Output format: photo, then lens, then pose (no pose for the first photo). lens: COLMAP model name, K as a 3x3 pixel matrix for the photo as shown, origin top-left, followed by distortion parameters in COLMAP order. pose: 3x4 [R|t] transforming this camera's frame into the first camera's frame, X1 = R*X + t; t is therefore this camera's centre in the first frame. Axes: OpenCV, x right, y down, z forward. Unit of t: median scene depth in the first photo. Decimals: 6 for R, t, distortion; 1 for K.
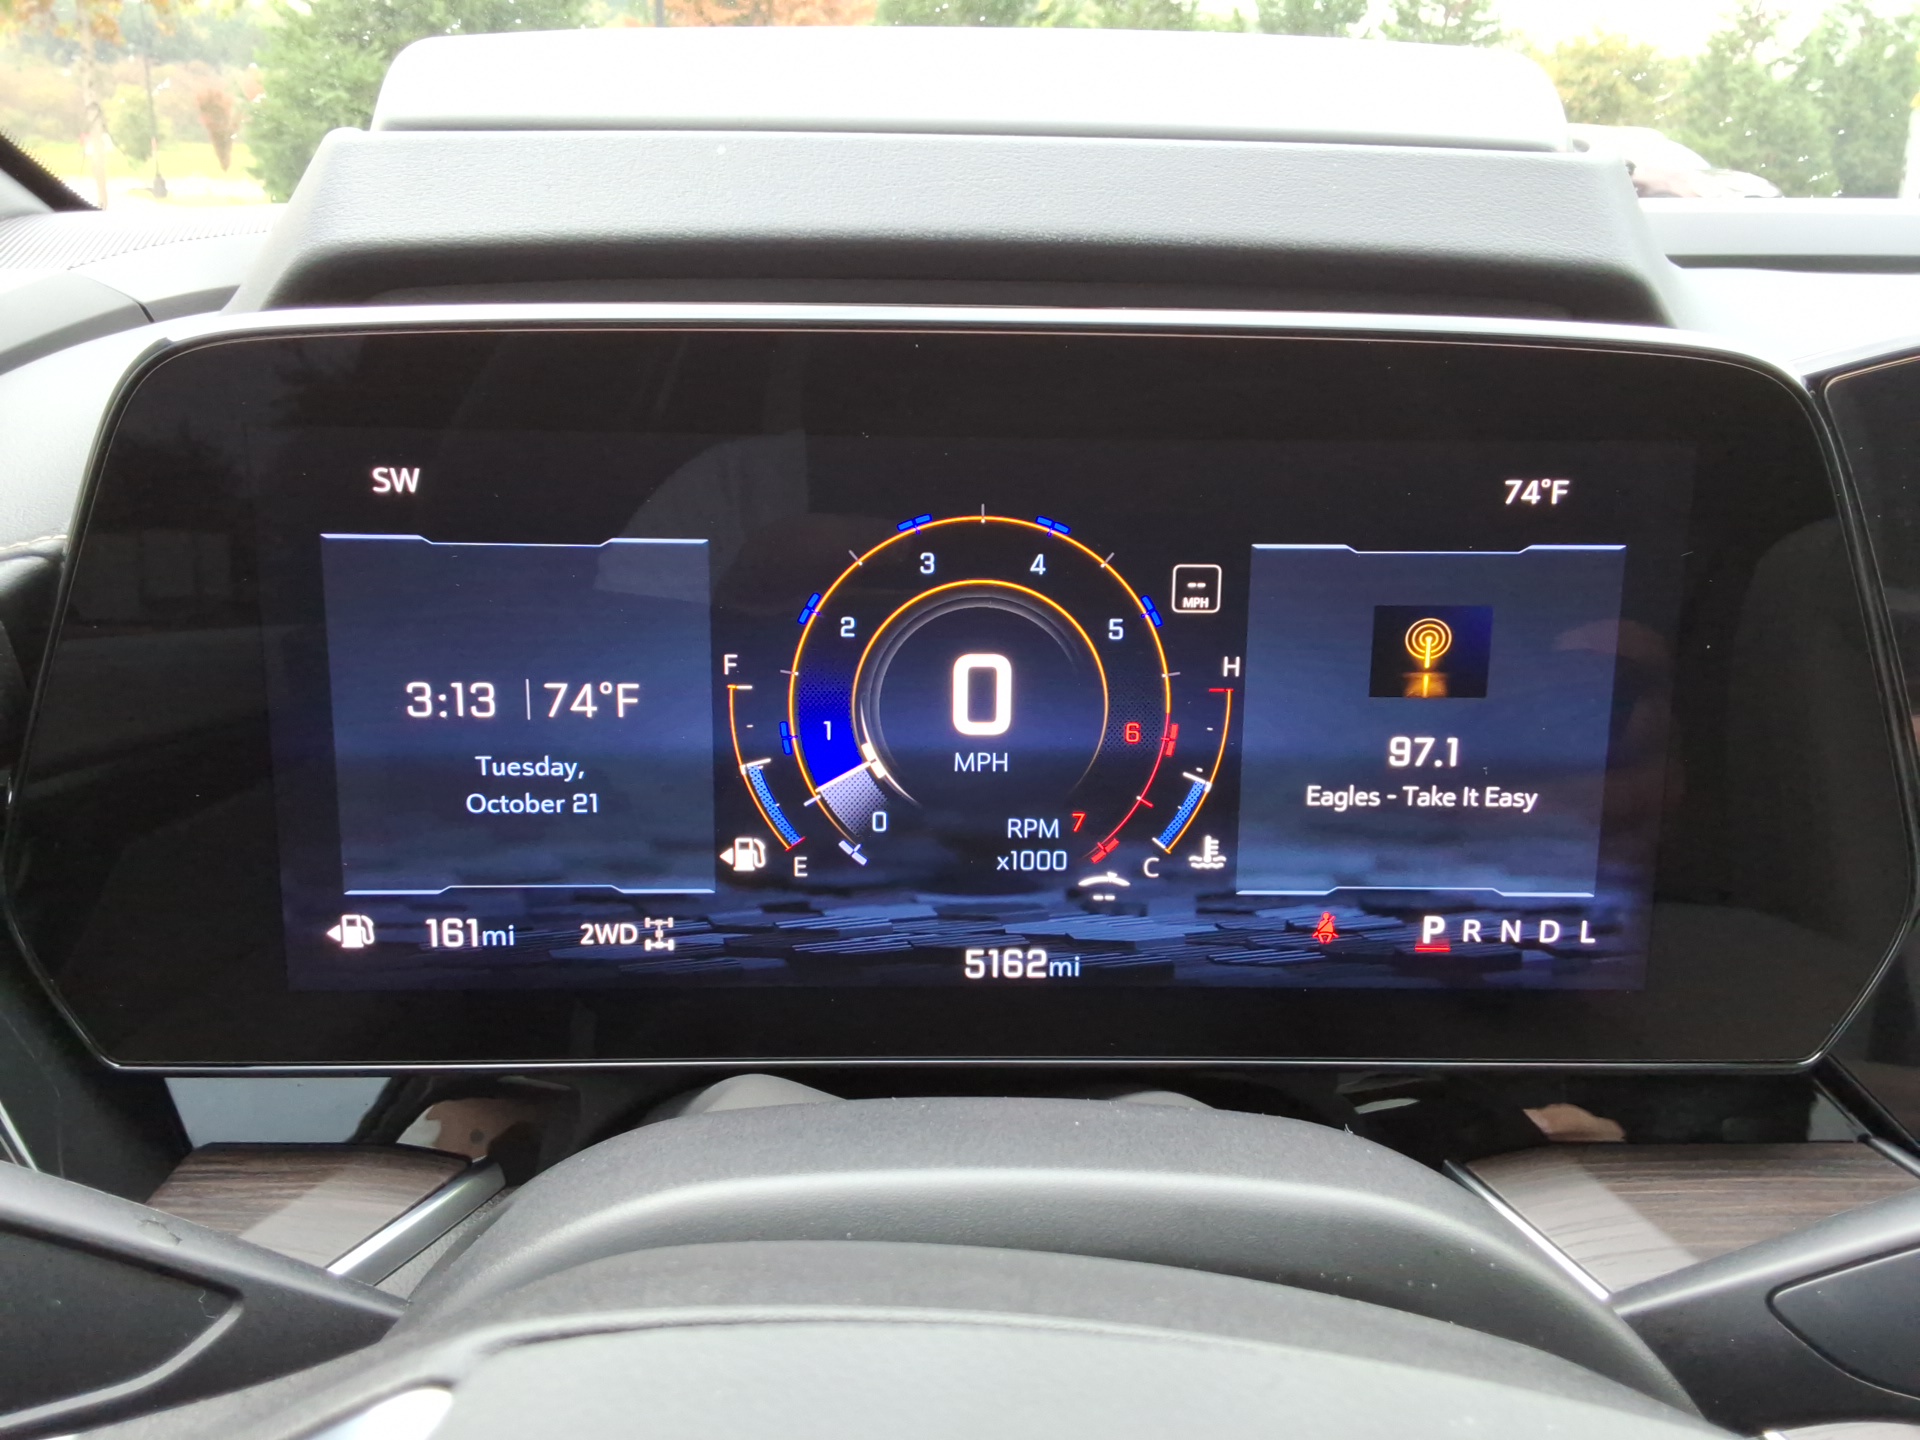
lens RADIAL K [[1528.7, 0, 974.8], [0, 1528.7, 690.9], [0, 0, 1]] dist [0.132430, -0.179365]
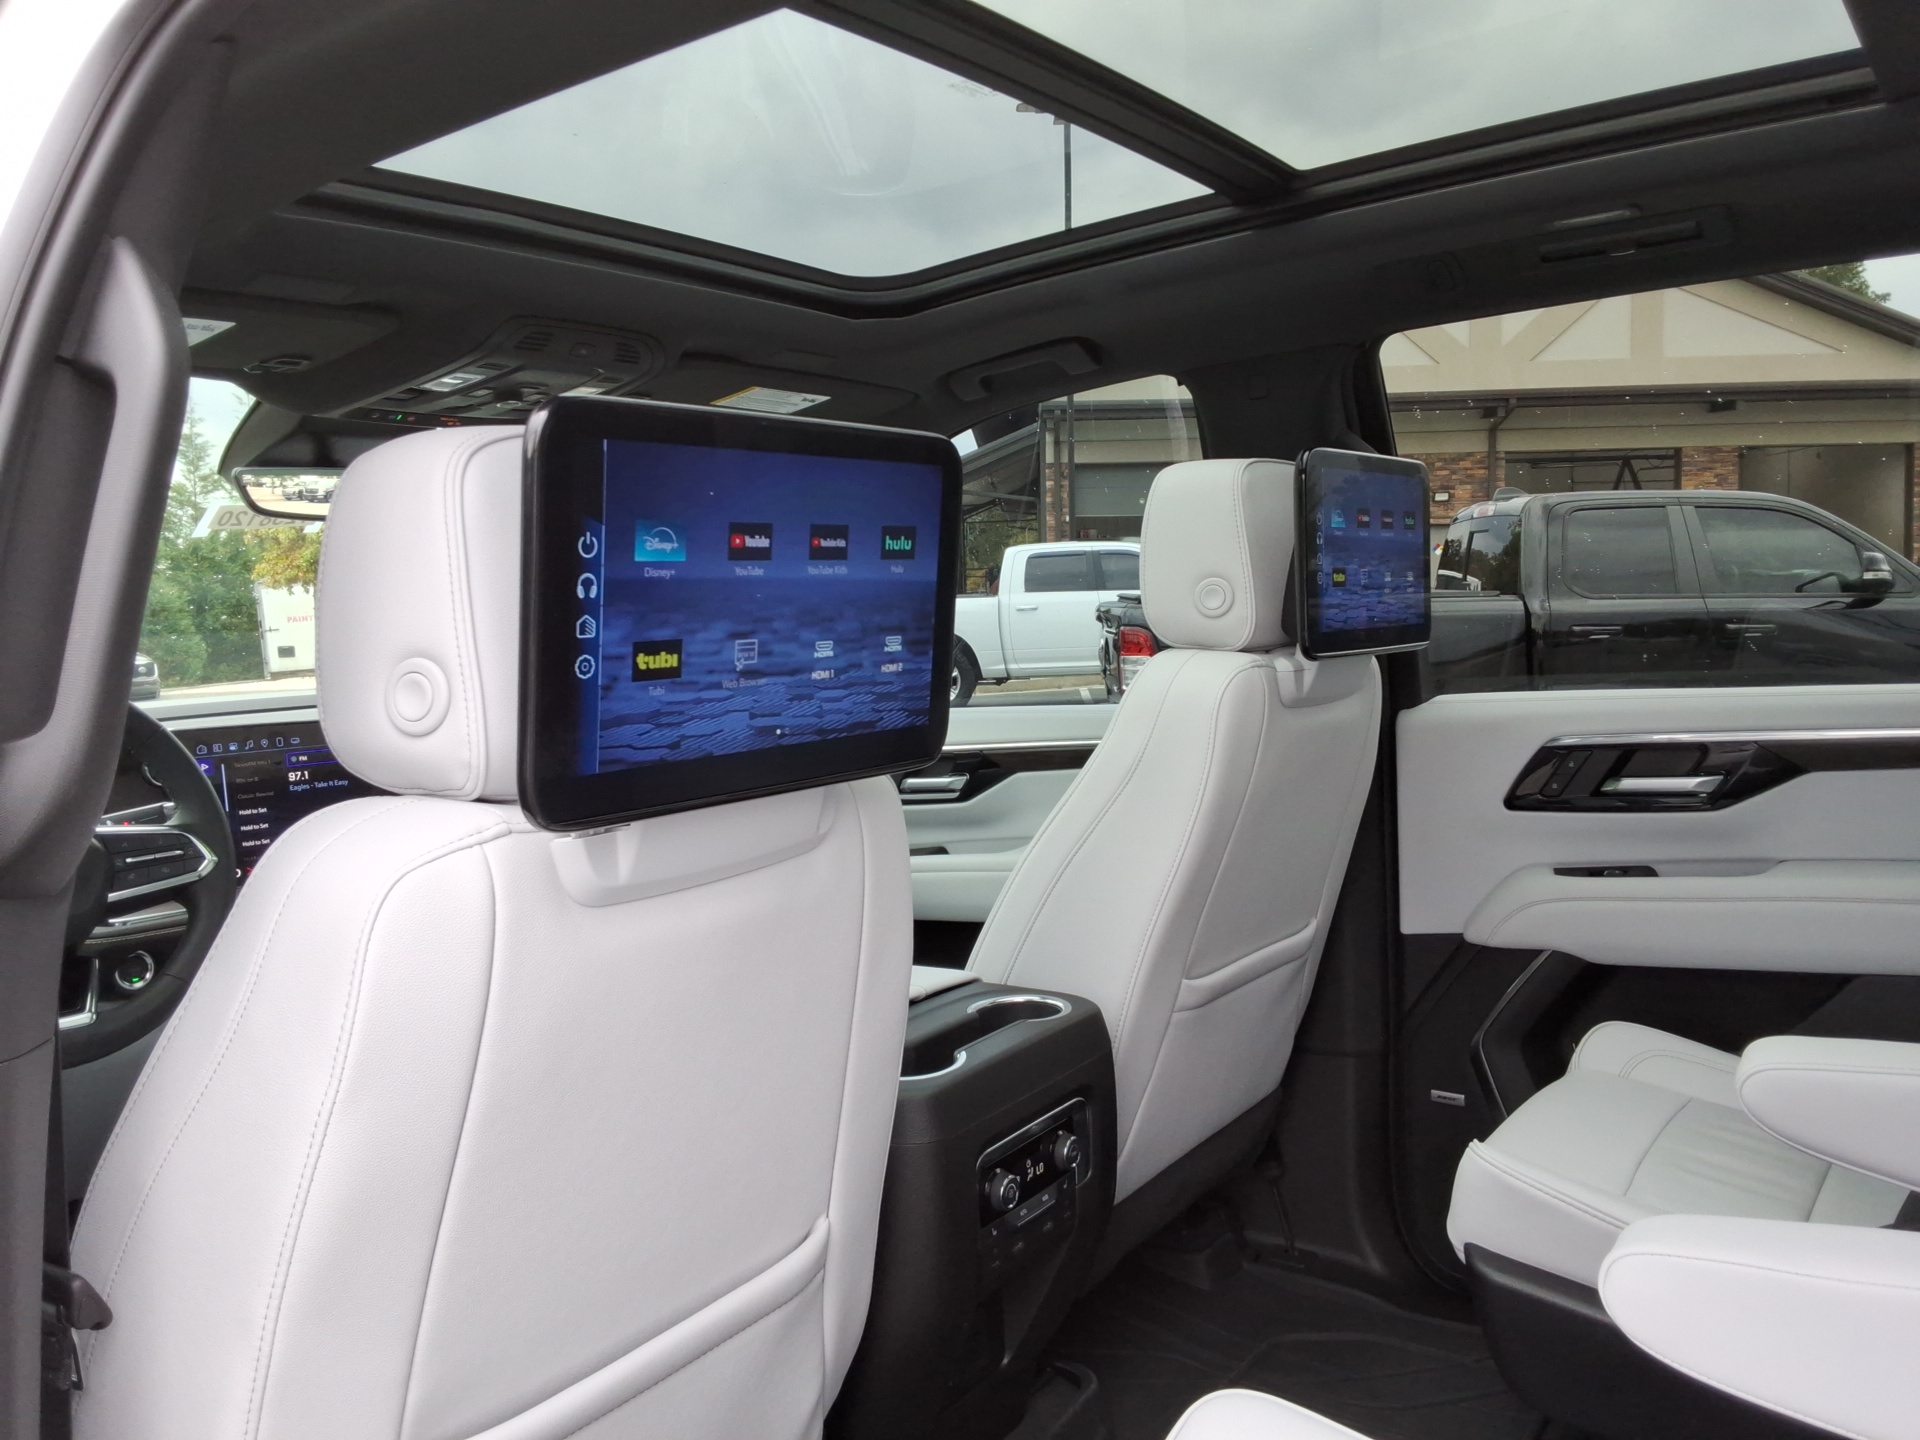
lens RADIAL K [[1549.2, 0, 971.0], [0, 1549.2, 701.2], [0, 0, 1]] dist [0.097939, -0.140693]
pose [[0.594959, -0.101207, 0.797359, -1.964891], [0.316884, 0.941223, -0.116980, 1.350146], [-0.738653, 0.322269, 0.592059, -4.881821]]
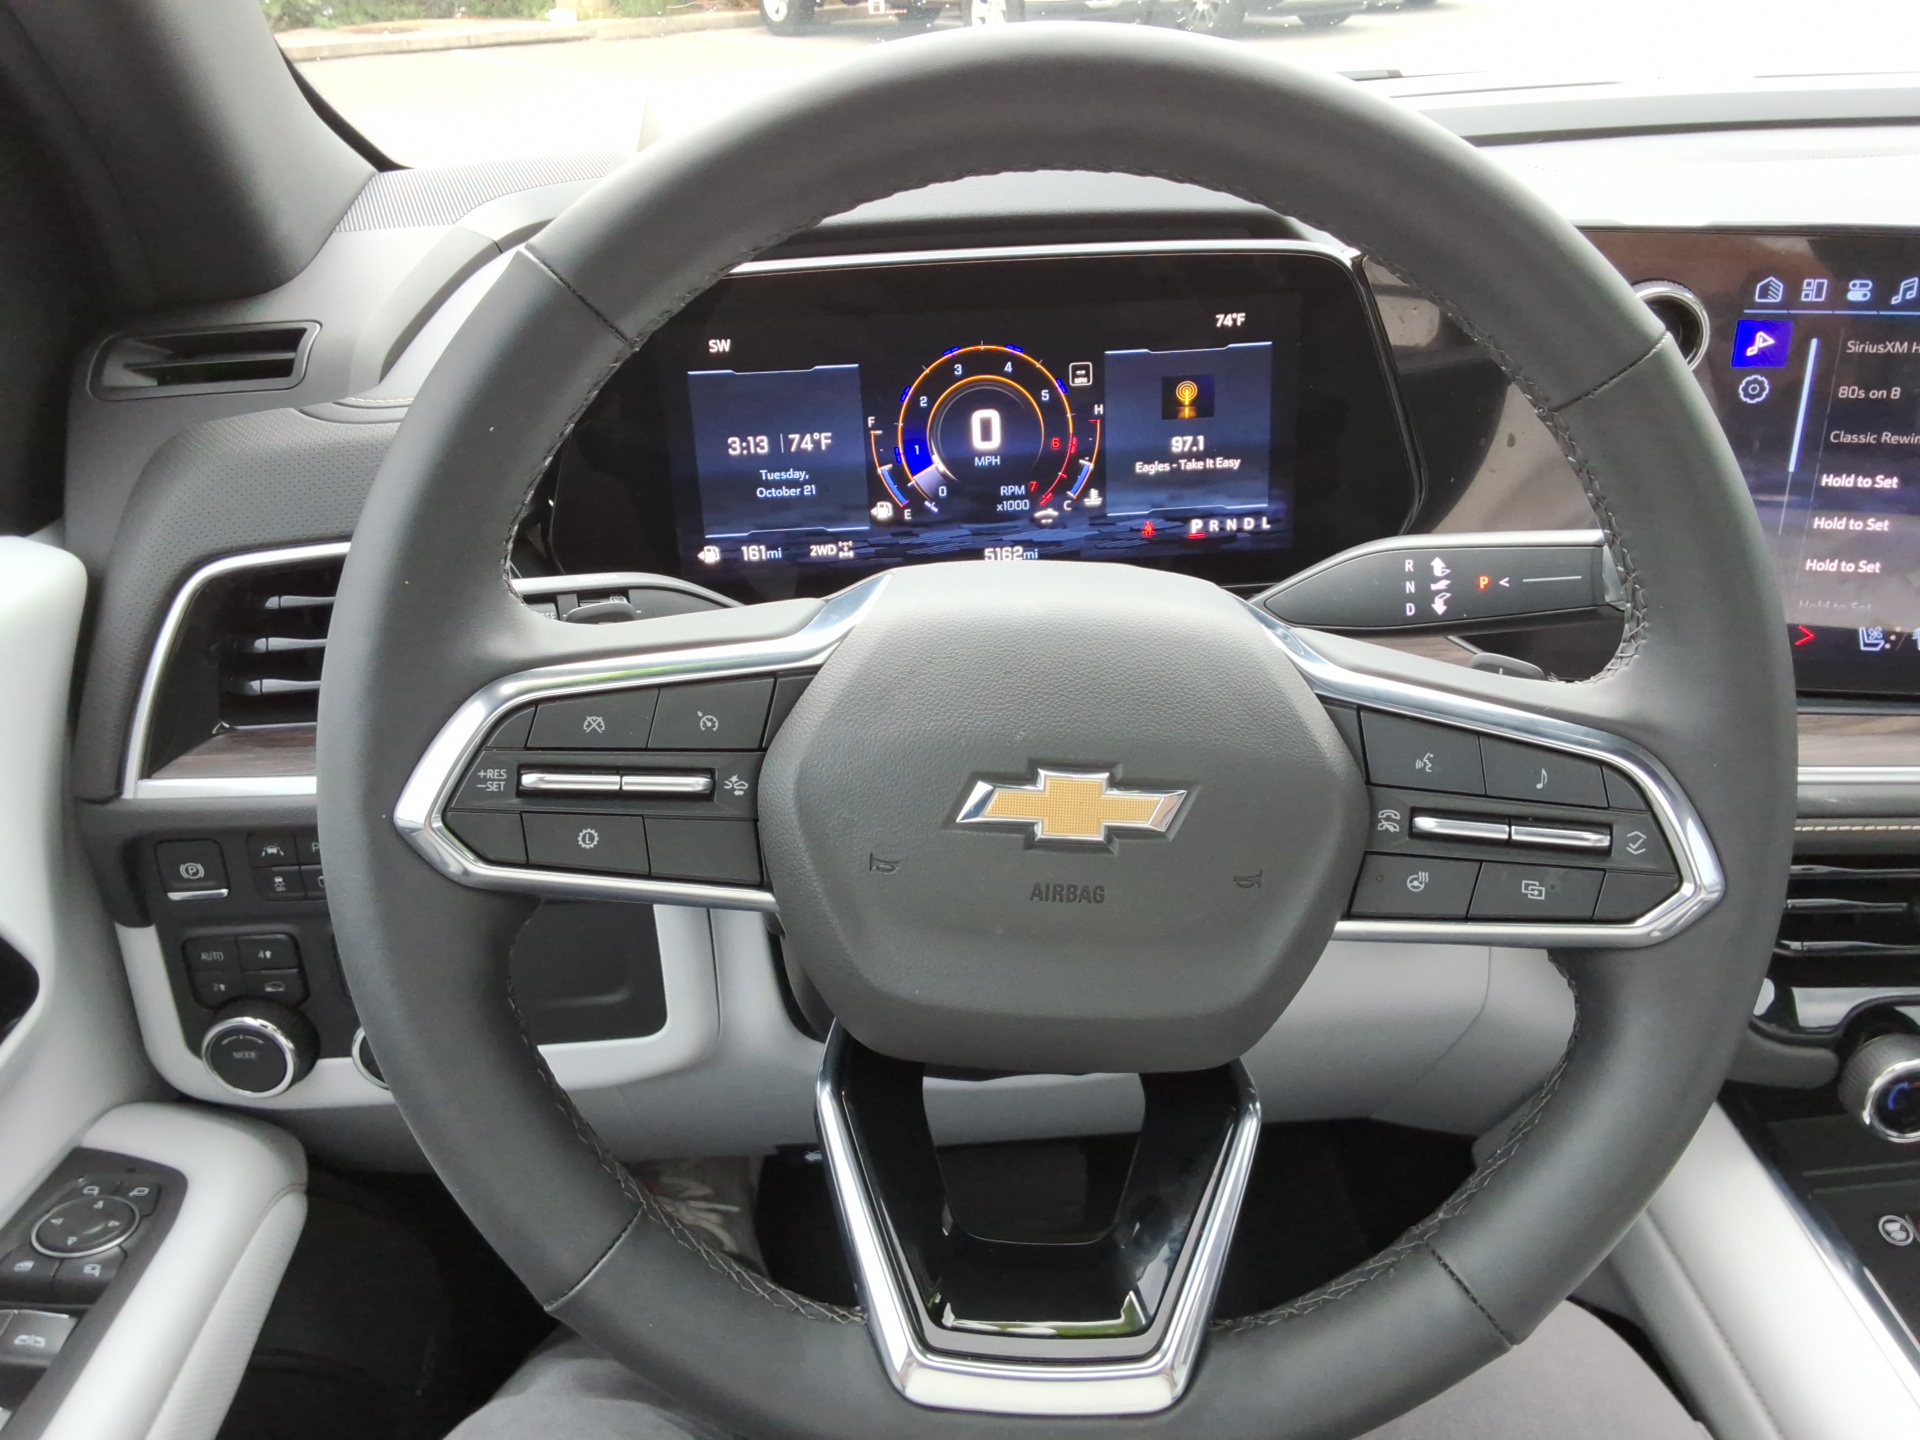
lens RADIAL K [[1545.3, 0, 976.5], [0, 1545.3, 691.4], [0, 0, 1]] dist [0.133625, -0.207782]
pose [[0.997889, -0.062721, 0.016829, -0.068724], [0.059955, 0.989388, 0.132351, 0.077400], [-0.024951, -0.131063, 0.991060, -1.230757]]
